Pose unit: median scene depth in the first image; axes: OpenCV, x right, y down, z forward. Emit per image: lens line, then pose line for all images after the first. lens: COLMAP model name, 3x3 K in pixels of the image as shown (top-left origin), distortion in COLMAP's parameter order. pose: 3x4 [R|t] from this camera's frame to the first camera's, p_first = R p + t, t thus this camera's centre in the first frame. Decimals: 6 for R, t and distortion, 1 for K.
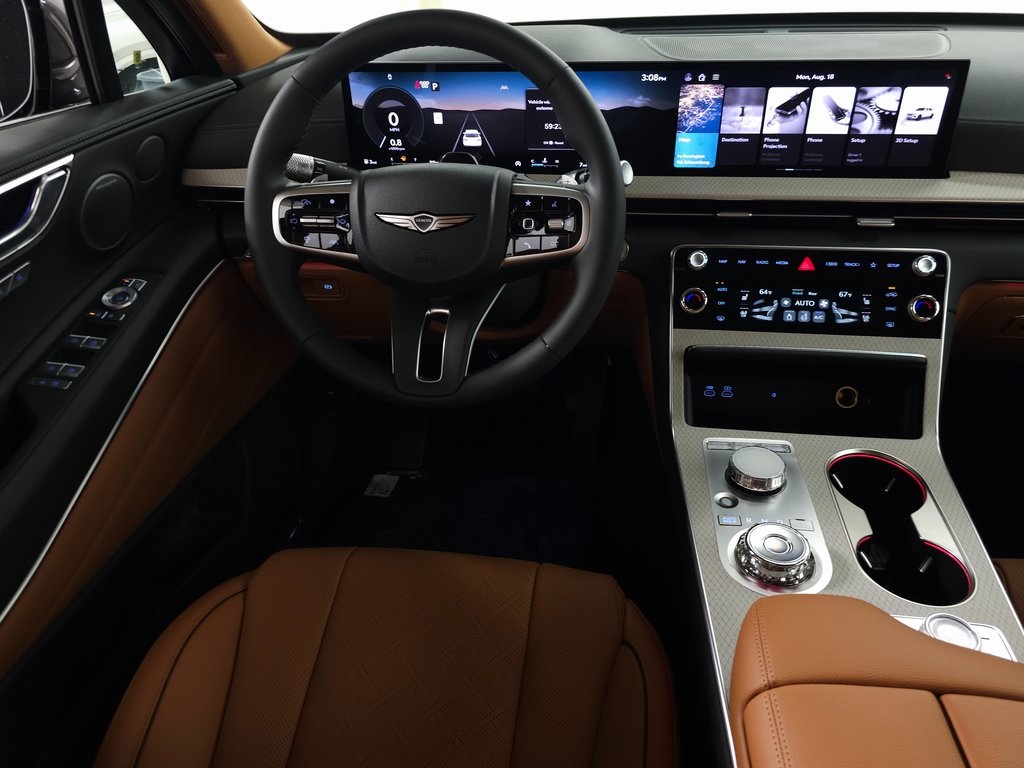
lens RADIAL K [[688.6, 0, 518.5], [0, 688.6, 374.9], [0, 0, 1]] dist [0.055459, -0.071240]
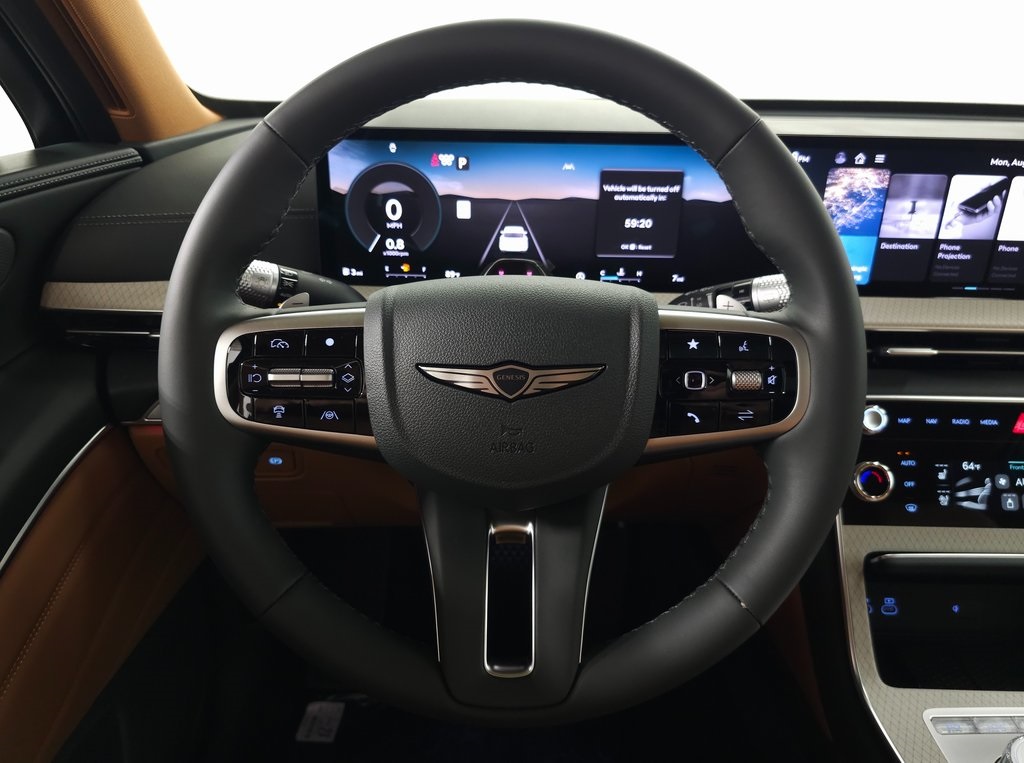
lens RADIAL K [[723.7, 0, 512.0], [0, 723.7, 381.5], [0, 0, 1]] dist [0.024047, -0.046293]
pose [[0.991825, -0.011381, 0.127096, -0.168898], [0.030434, 0.988369, -0.148996, -0.110412], [-0.123922, 0.151646, 0.980636, 0.362815]]
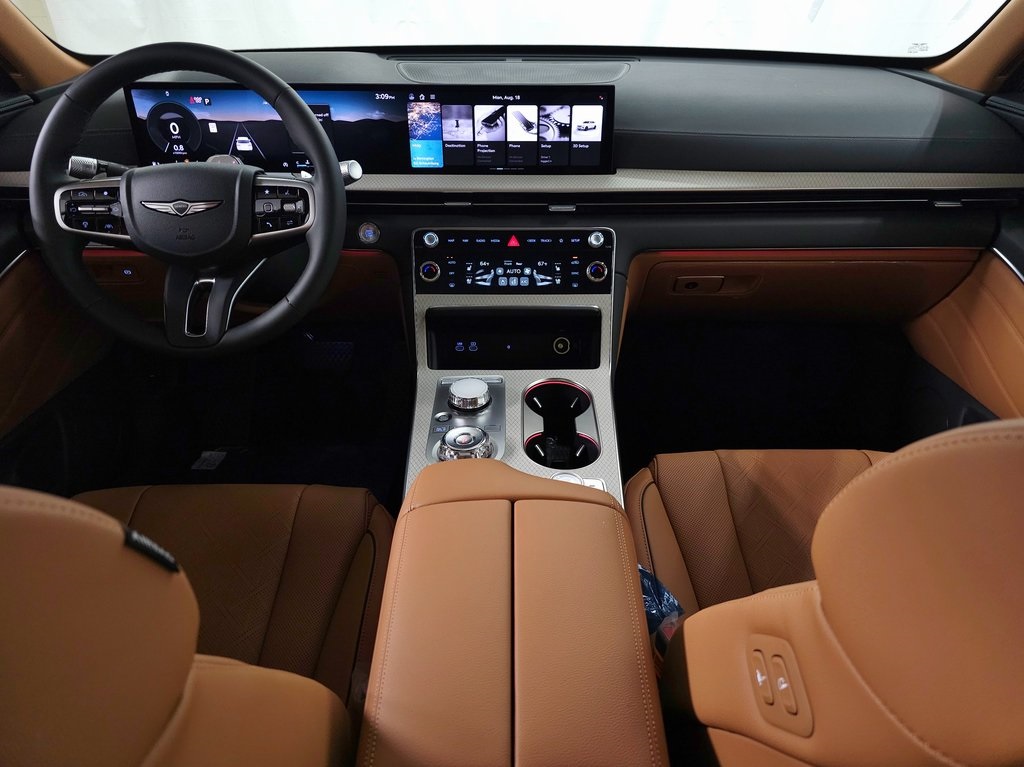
lens RADIAL K [[682.3, 0, 508.7], [0, 682.3, 379.2], [0, 0, 1]] dist [0.035960, -0.038842]
pose [[0.988538, -0.051012, 0.142091, 0.210934], [0.052627, 0.998585, -0.007631, 0.107650], [-0.141501, 0.015021, 0.989824, -0.260689]]
